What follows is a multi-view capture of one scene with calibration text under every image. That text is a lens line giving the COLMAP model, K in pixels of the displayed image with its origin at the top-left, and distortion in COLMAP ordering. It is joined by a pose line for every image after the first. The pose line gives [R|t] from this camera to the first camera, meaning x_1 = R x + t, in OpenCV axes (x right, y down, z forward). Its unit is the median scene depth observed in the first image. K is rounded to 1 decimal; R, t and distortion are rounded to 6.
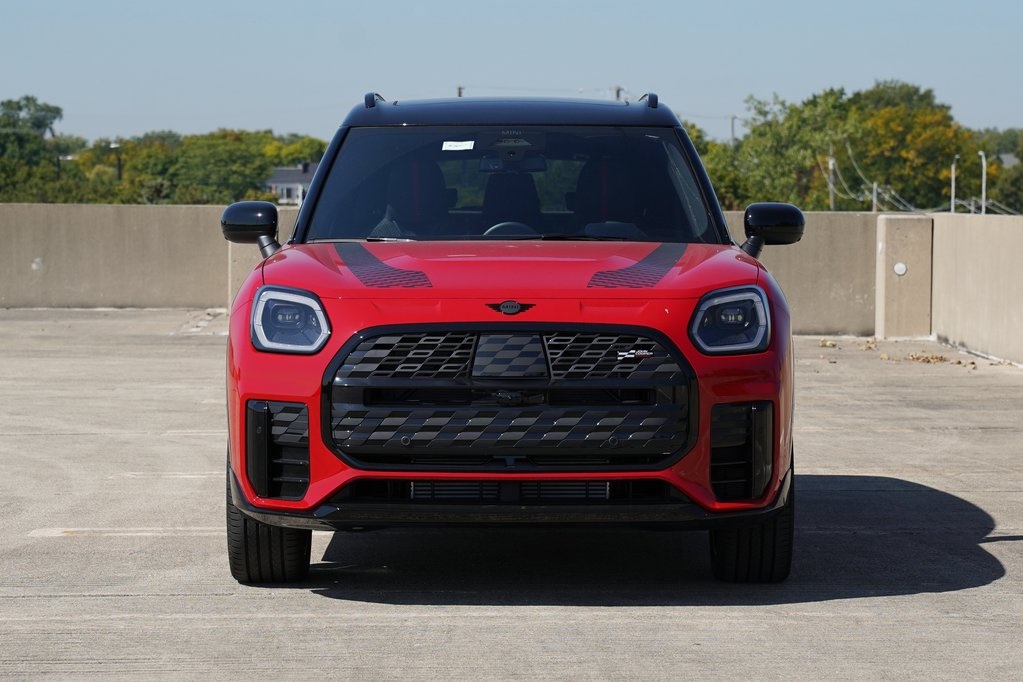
lens RADIAL K [[2126.1, 0, 511.5], [0, 2126.1, 341.0], [0, 0, 1]] dist [0.025851, -0.063294]
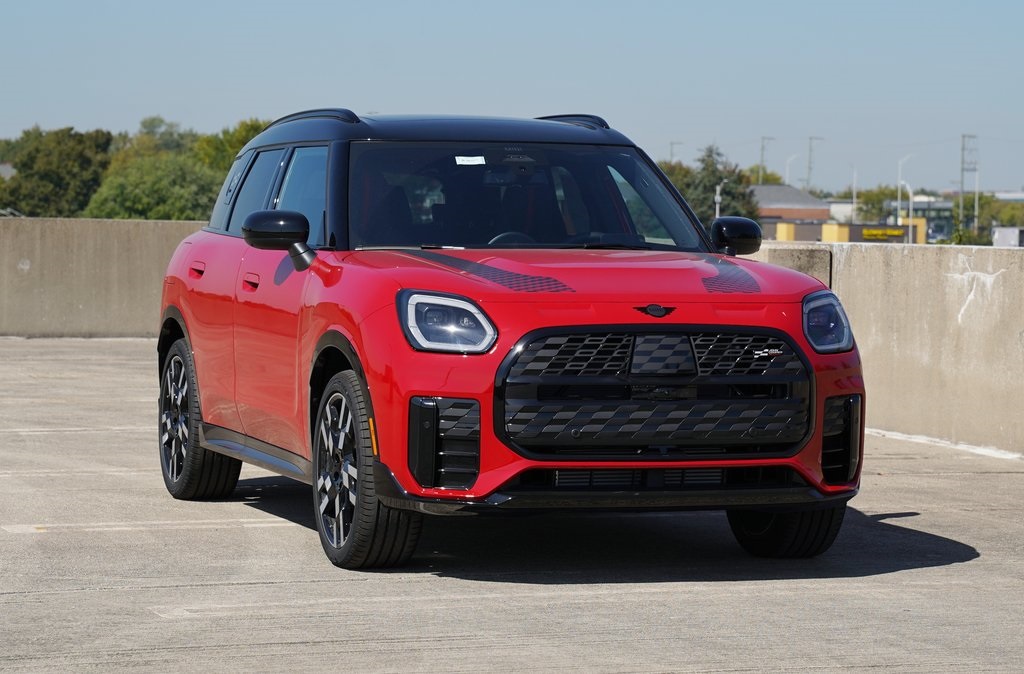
lens RADIAL K [[1996.9, 0, 512.0], [0, 1996.9, 337.0], [0, 0, 1]] dist [0.069421, 0.099576]
pose [[0.981927, -0.001936, 0.189251, -0.270197], [0.002355, 0.999995, -0.001992, -0.000301], [-0.189246, 0.002402, 0.981927, 0.001048]]
